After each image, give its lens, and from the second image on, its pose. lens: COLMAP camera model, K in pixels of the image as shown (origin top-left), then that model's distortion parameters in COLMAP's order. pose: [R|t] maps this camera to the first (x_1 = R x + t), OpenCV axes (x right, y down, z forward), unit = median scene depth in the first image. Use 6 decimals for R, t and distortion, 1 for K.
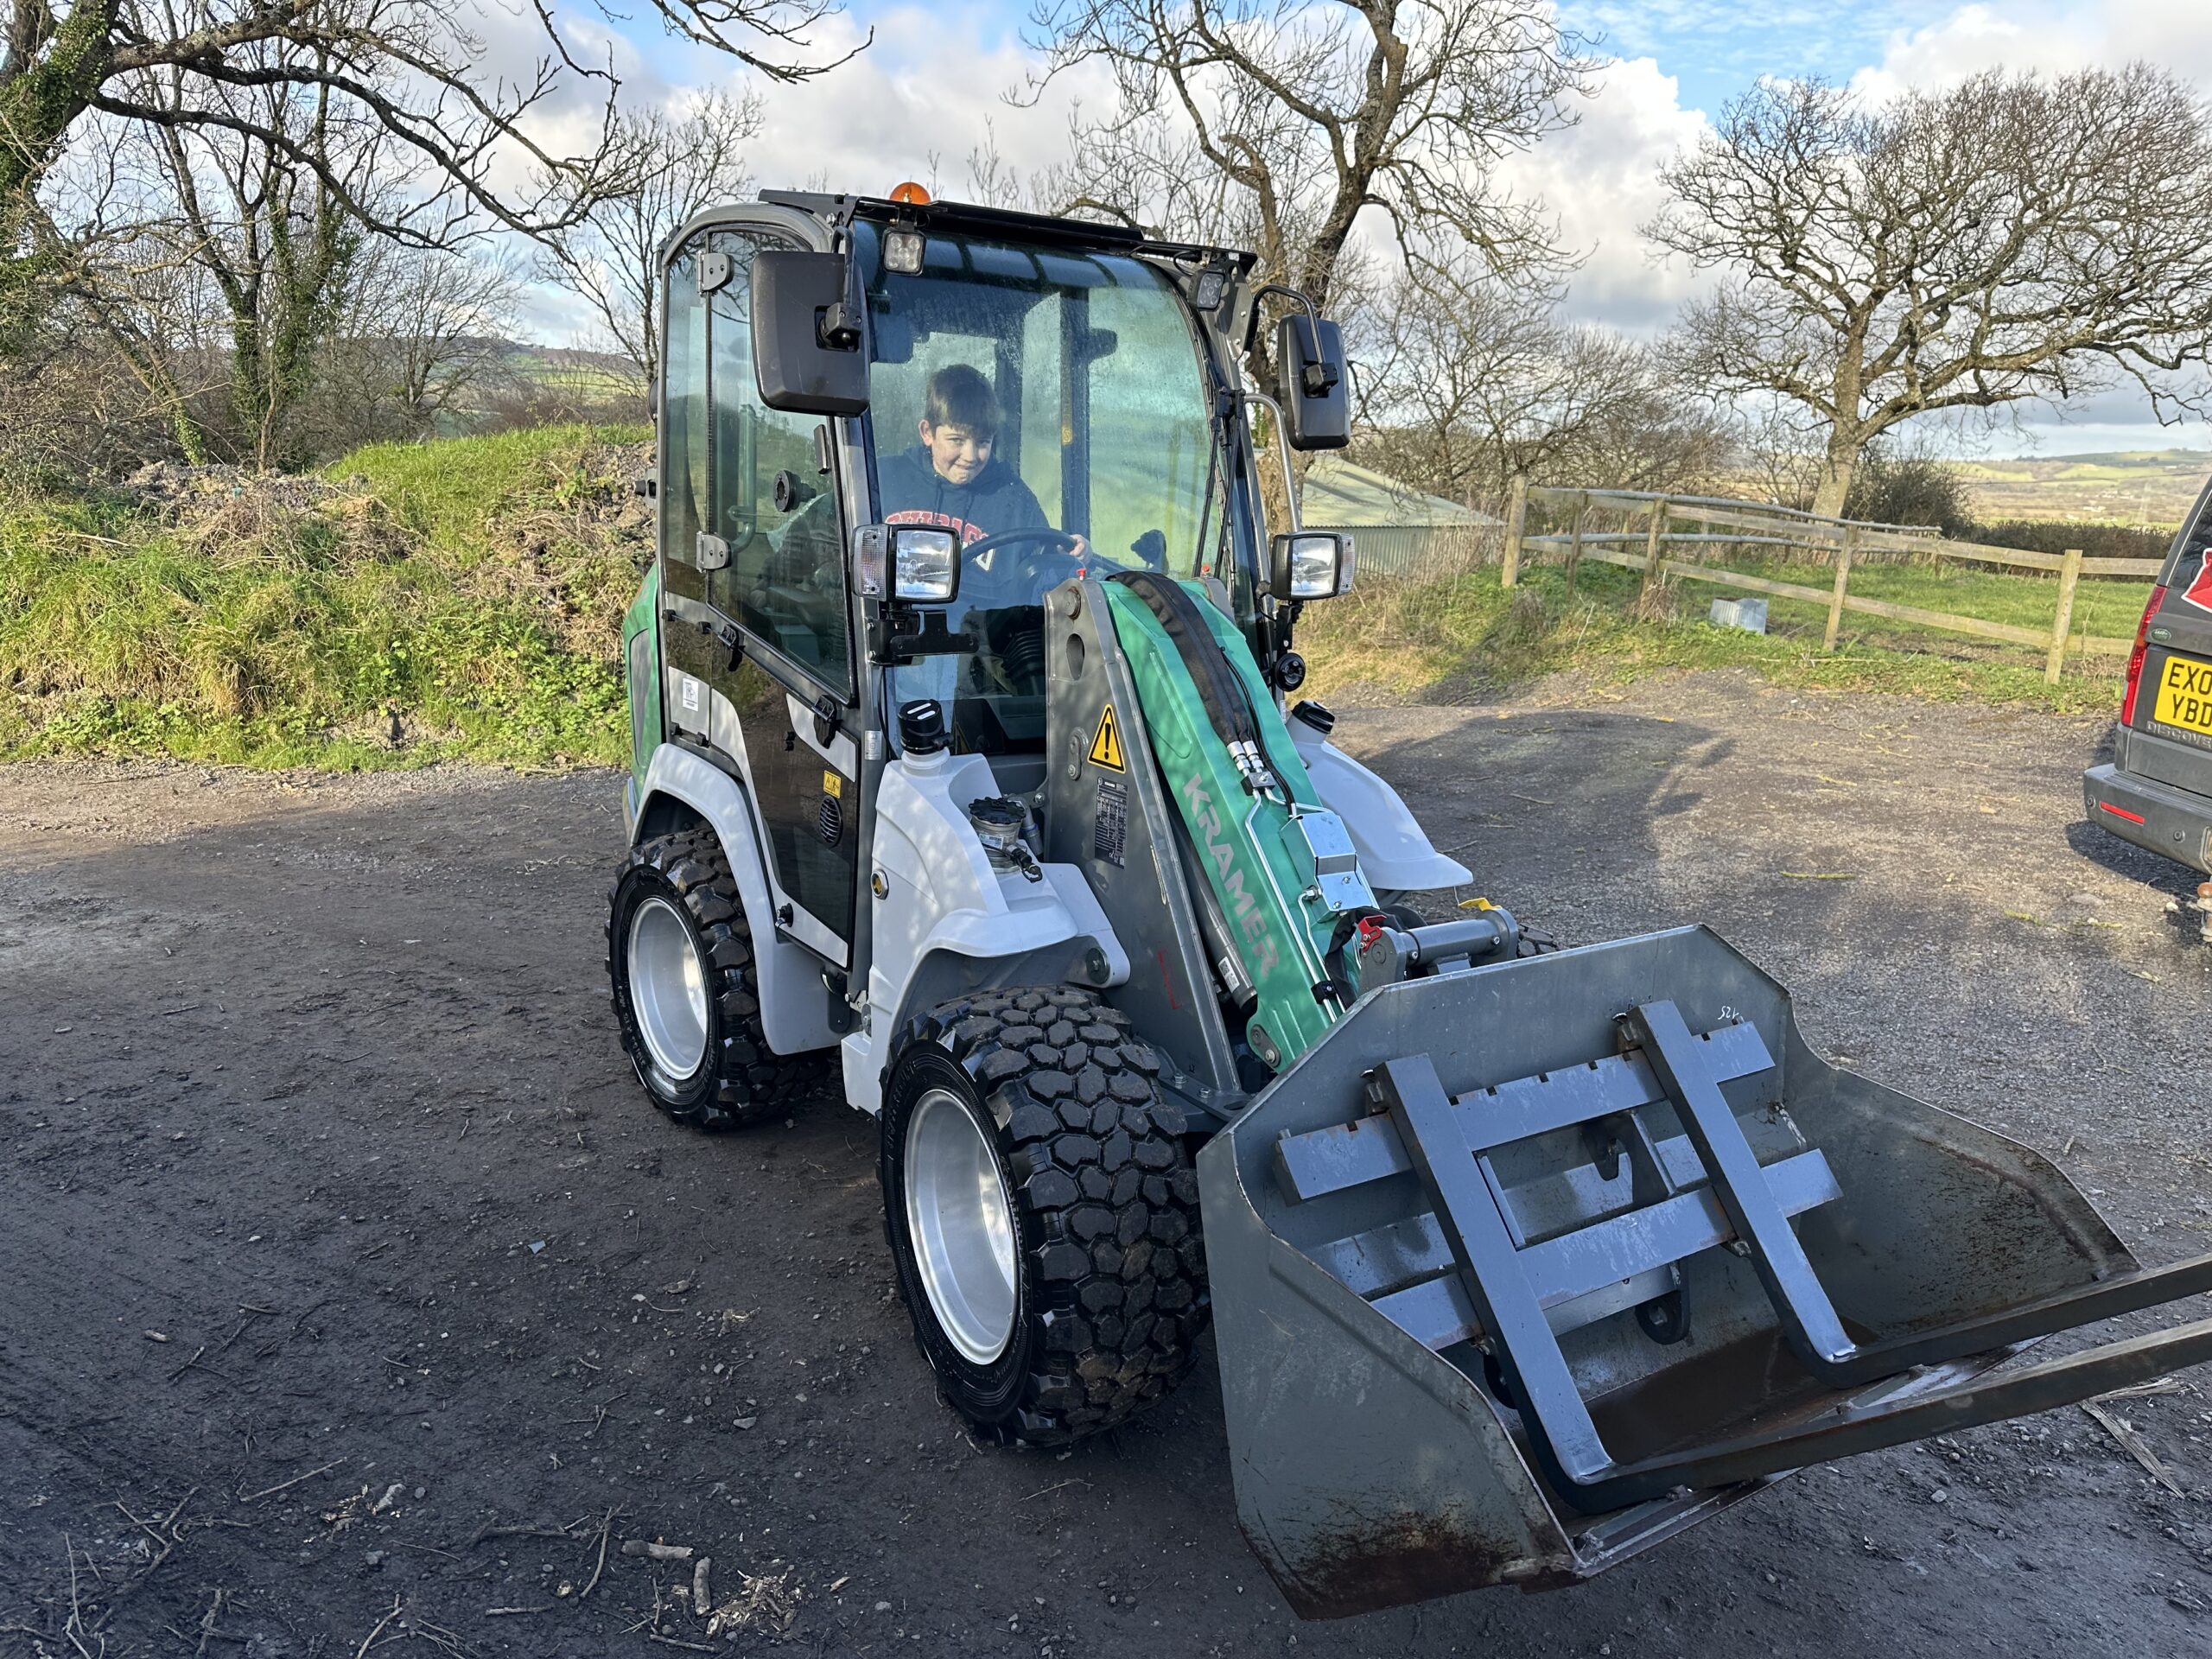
lens RADIAL K [[1563.0, 0, 1106.0], [0, 1563.0, 829.5], [0, 0, 1]] dist [0.031976, -0.030241]
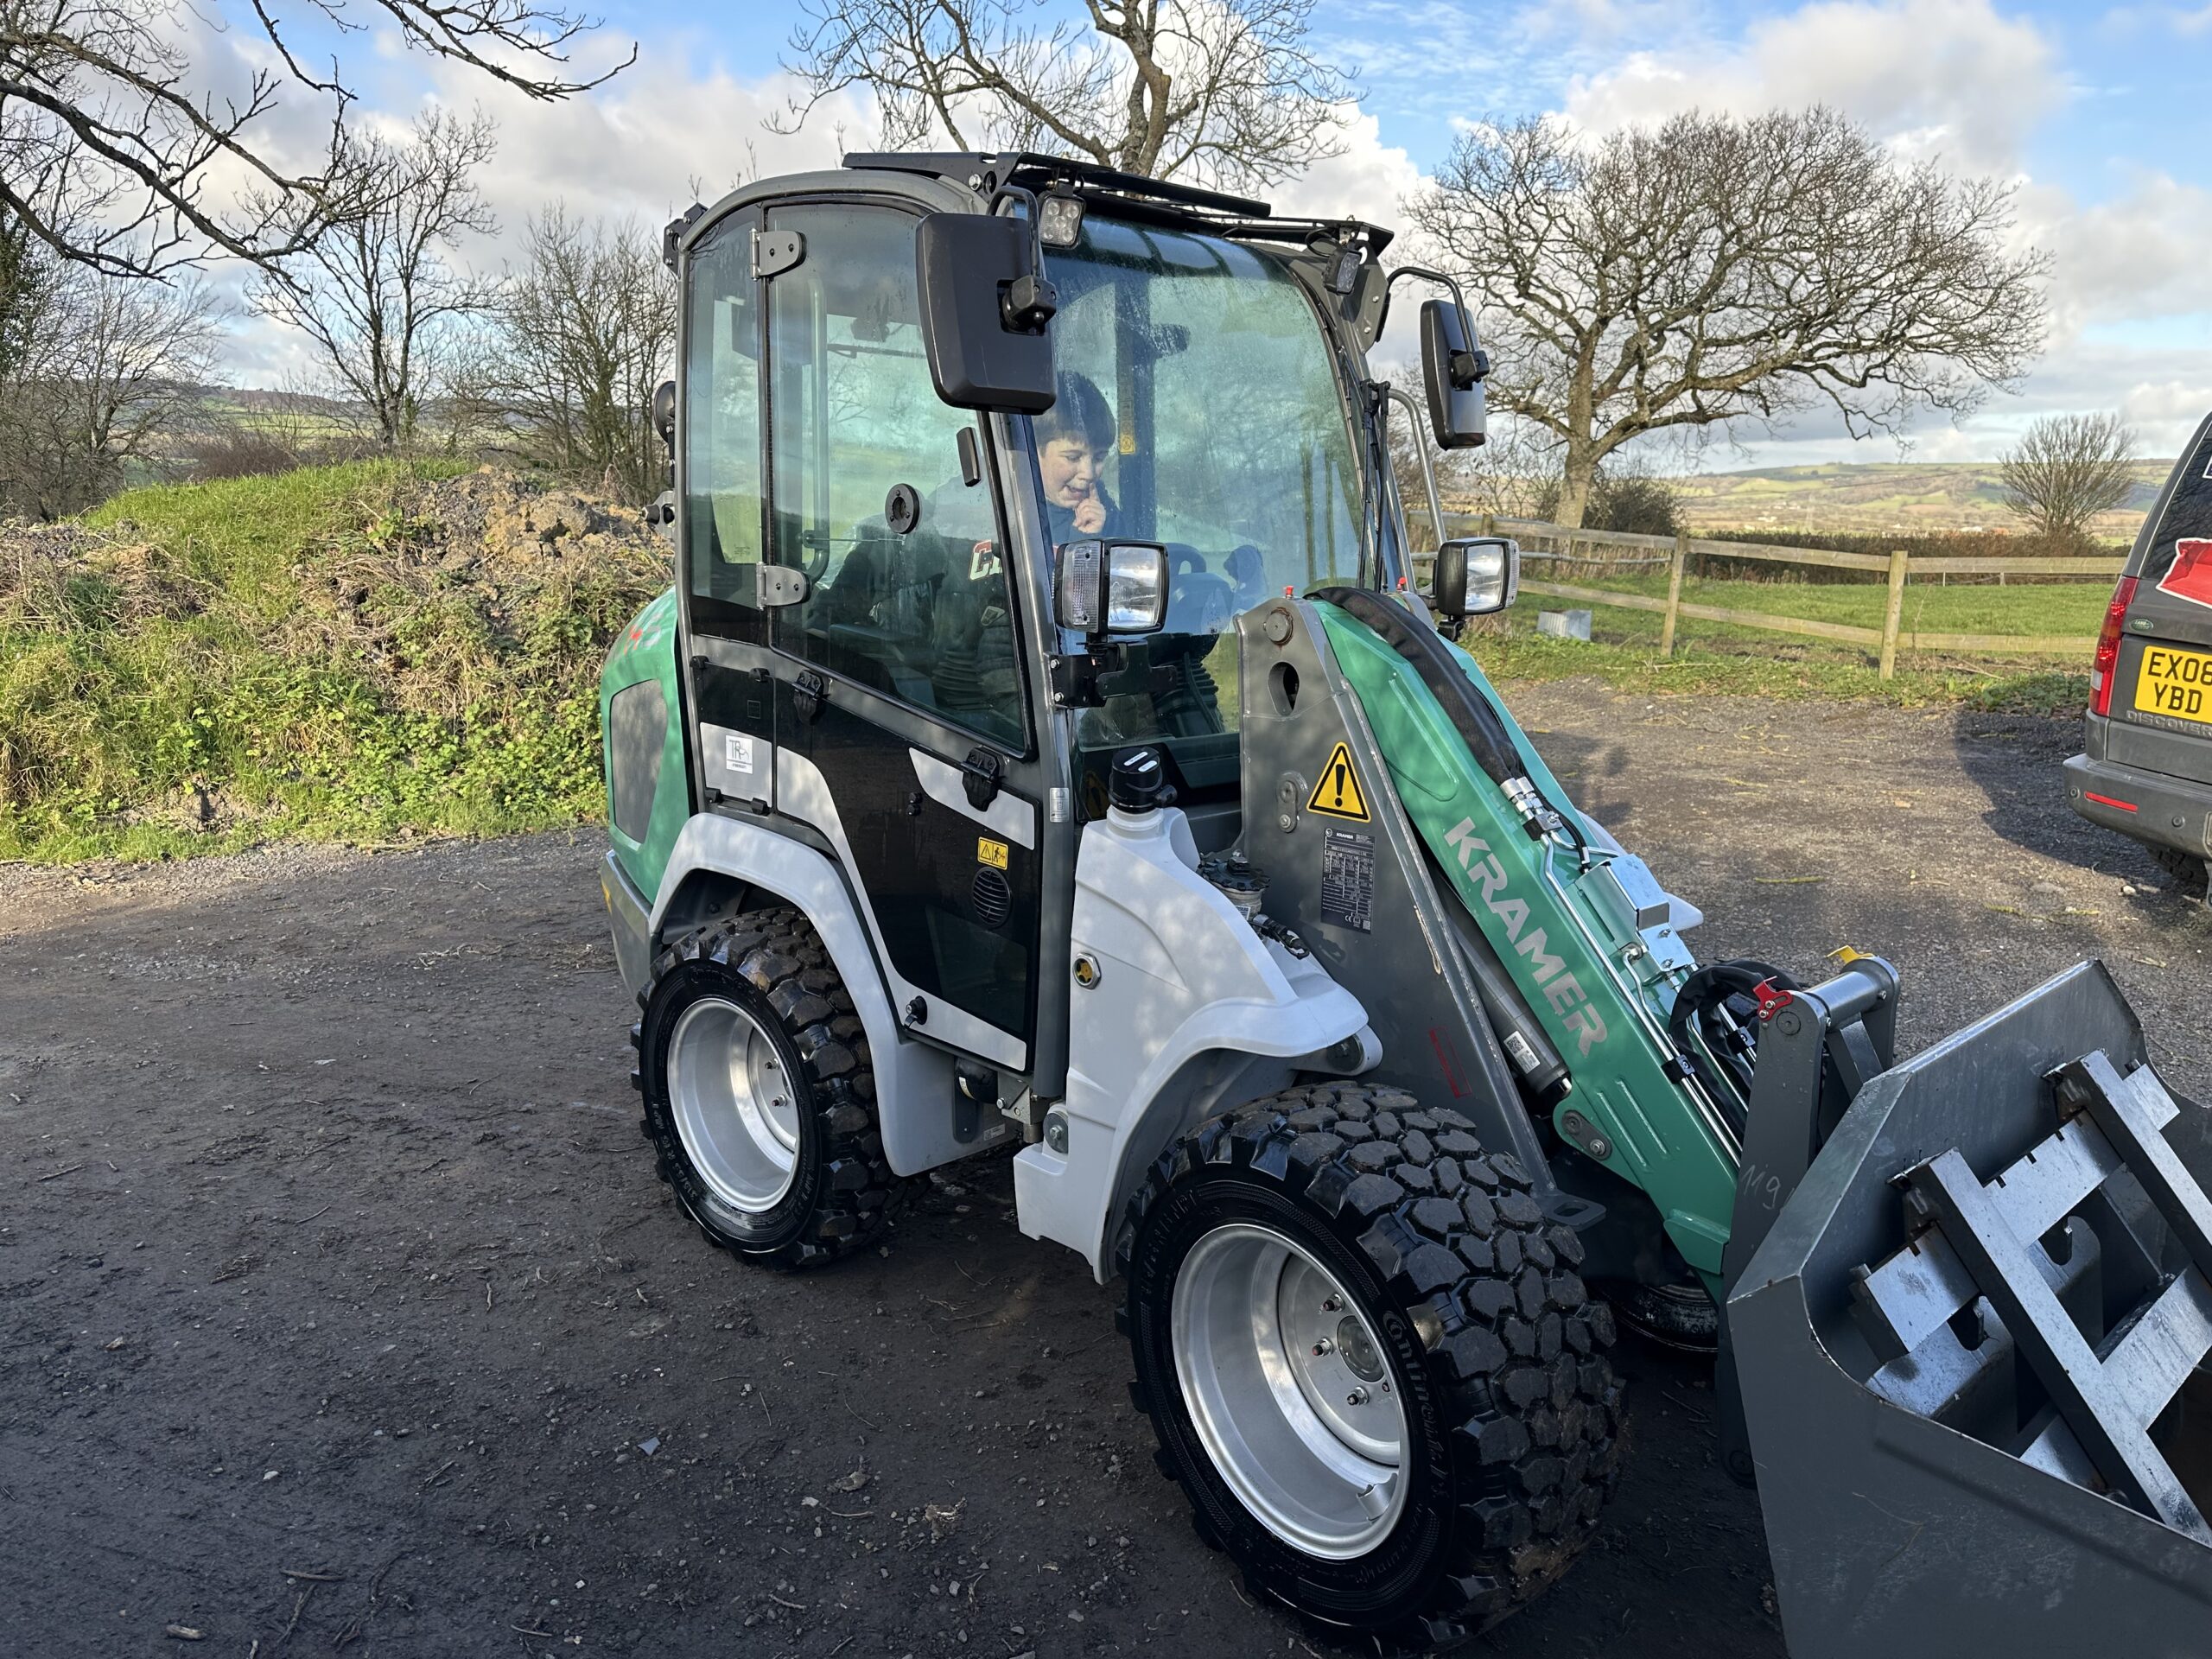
lens RADIAL K [[1568.2, 0, 1106.0], [0, 1568.2, 829.5], [0, 0, 1]] dist [0.017789, -0.012901]
pose [[0.986849, -0.055572, 0.151793, -0.089656], [0.058533, 0.998171, -0.015103, -0.009433], [-0.150676, 0.023789, 0.988297, 0.060048]]
